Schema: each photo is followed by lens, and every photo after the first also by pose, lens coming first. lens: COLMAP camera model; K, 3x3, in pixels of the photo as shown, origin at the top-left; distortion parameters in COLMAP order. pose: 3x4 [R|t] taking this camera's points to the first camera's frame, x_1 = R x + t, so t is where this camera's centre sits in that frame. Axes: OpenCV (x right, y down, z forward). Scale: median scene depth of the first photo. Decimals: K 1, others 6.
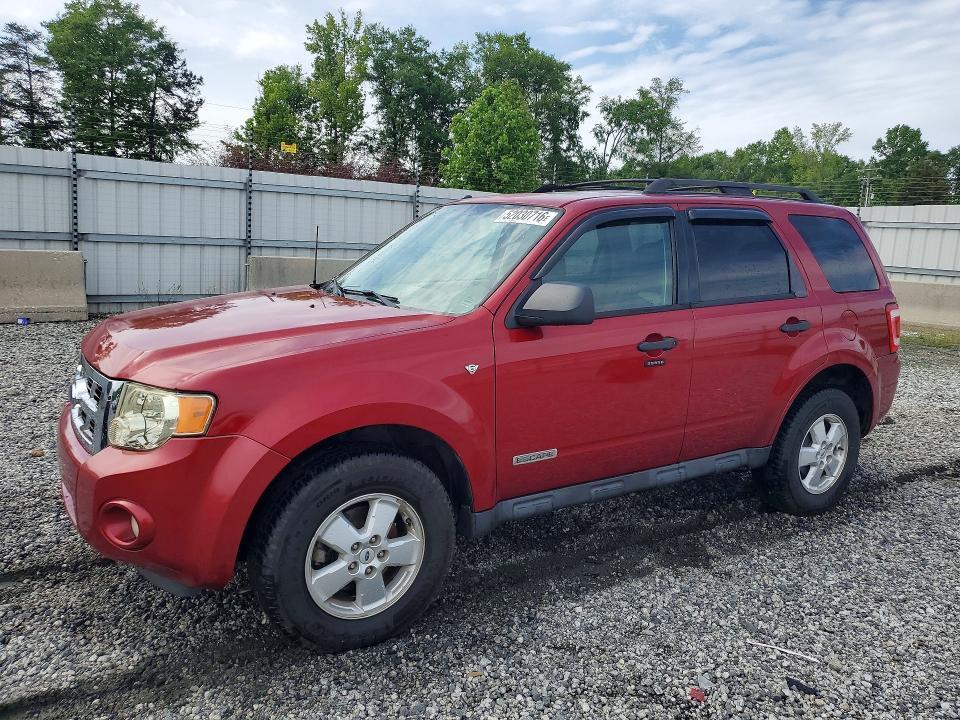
lens RADIAL K [[797.5, 0, 480.0], [0, 797.5, 360.0], [0, 0, 1]] dist [-0.010073, -0.013812]
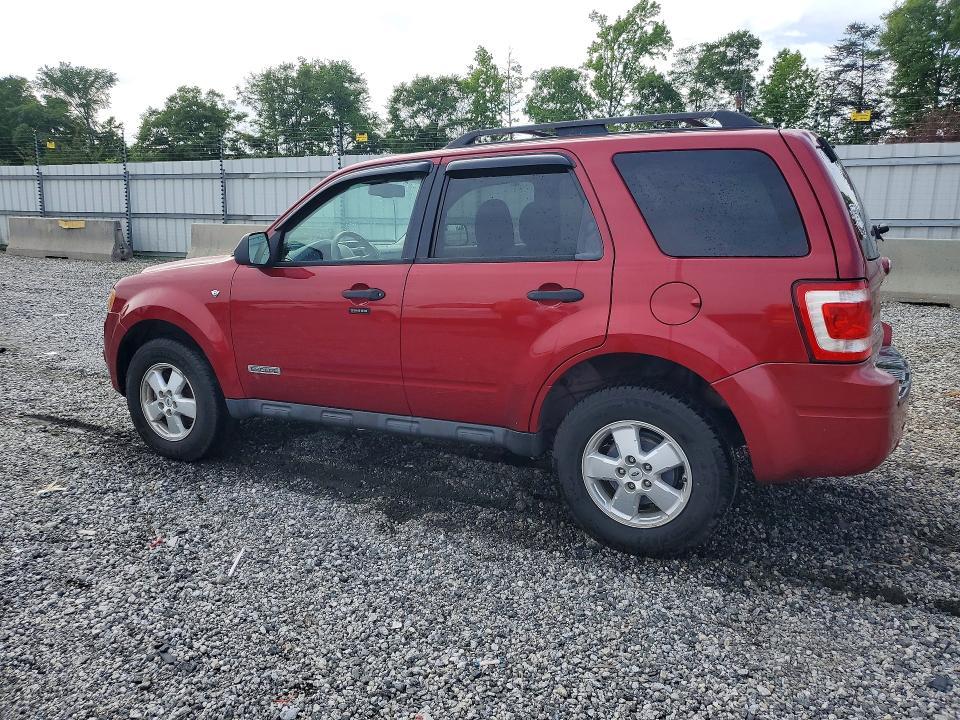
lens RADIAL K [[789.6, 0, 480.0], [0, 789.6, 360.0], [0, 0, 1]] dist [0.027491, -0.003749]
pose [[0.435776, 0.120539, -0.891947, 1.097804], [-0.114133, 0.990392, 0.078081, -0.030115], [0.892789, 0.067774, 0.445347, 0.577426]]
